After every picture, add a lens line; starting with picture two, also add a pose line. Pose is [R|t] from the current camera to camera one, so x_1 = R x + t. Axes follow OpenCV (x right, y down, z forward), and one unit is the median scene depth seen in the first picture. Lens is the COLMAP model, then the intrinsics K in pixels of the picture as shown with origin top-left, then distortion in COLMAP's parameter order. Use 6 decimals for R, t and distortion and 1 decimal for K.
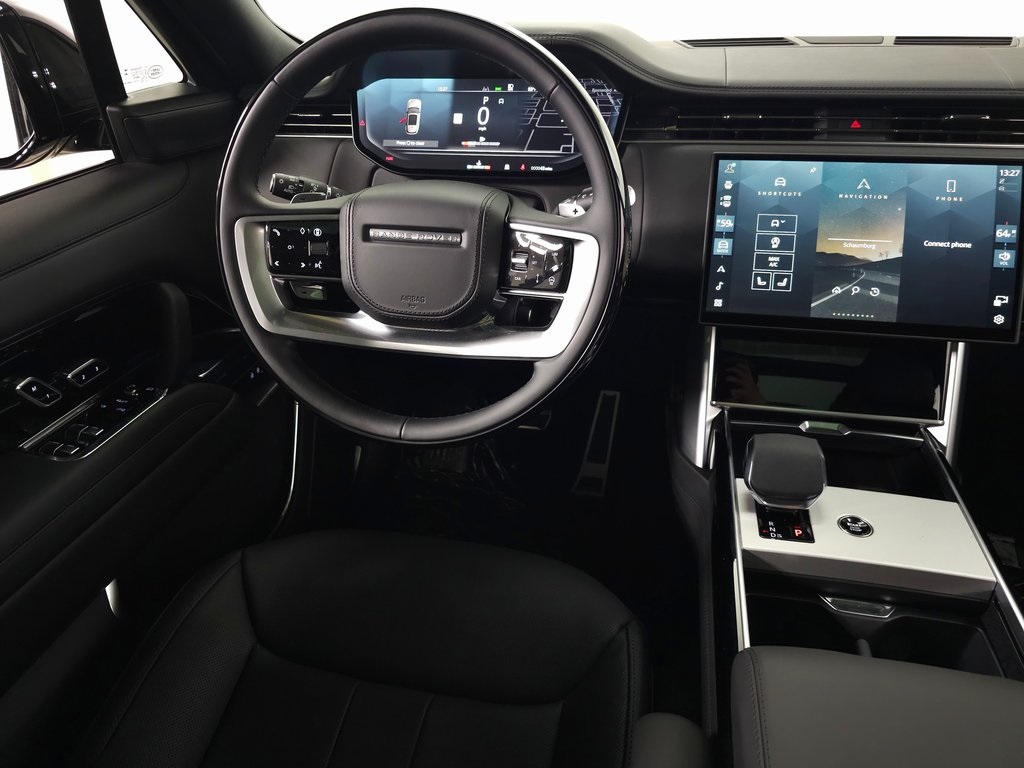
lens RADIAL K [[700.0, 0, 510.5], [0, 700.0, 380.8], [0, 0, 1]] dist [0.029875, -0.040643]
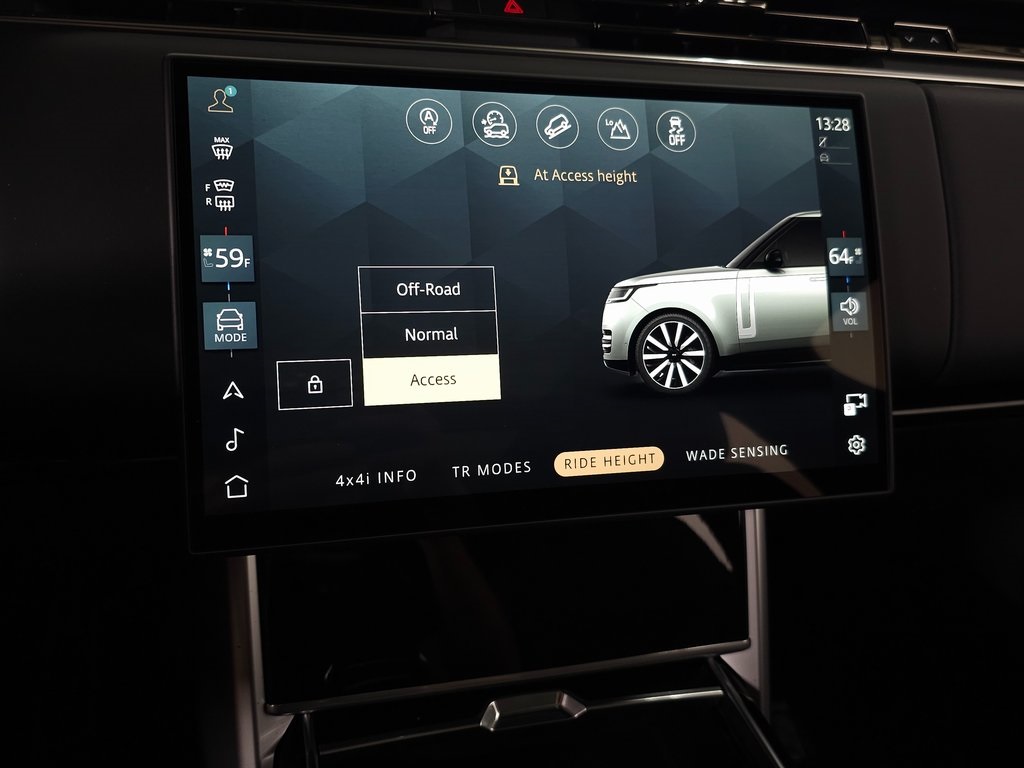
lens RADIAL K [[937.8, 0, 520.0], [0, 937.8, 377.9], [0, 0, 1]] dist [0.011310, 0.000000]
pose [[0.869472, -0.116919, 0.479945, 0.201936], [0.124172, 0.992119, 0.016739, -0.155549], [-0.478120, 0.045042, 0.877139, 0.527315]]
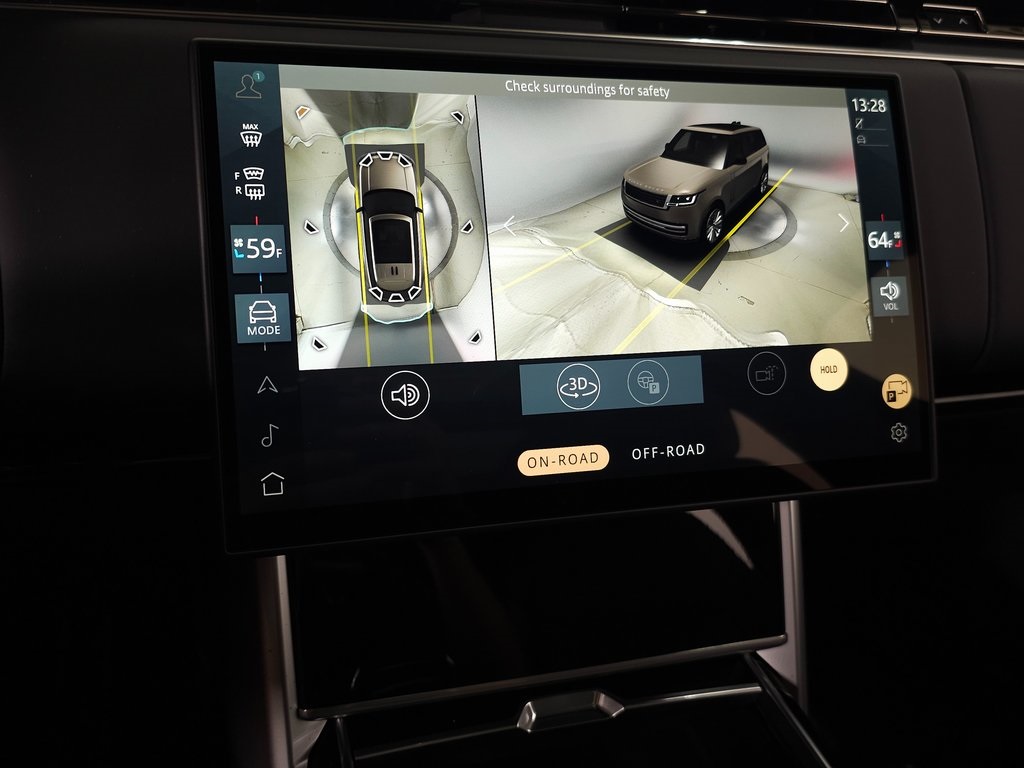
lens RADIAL K [[937.8, 0, 521.6], [0, 937.8, 383.6], [0, 0, 1]] dist [0.011310, 0.000000]
pose [[0.864041, -0.131983, 0.485813, 0.187721], [0.140578, 0.989889, 0.018902, -0.151223], [-0.483396, 0.051963, 0.873858, 0.550729]]
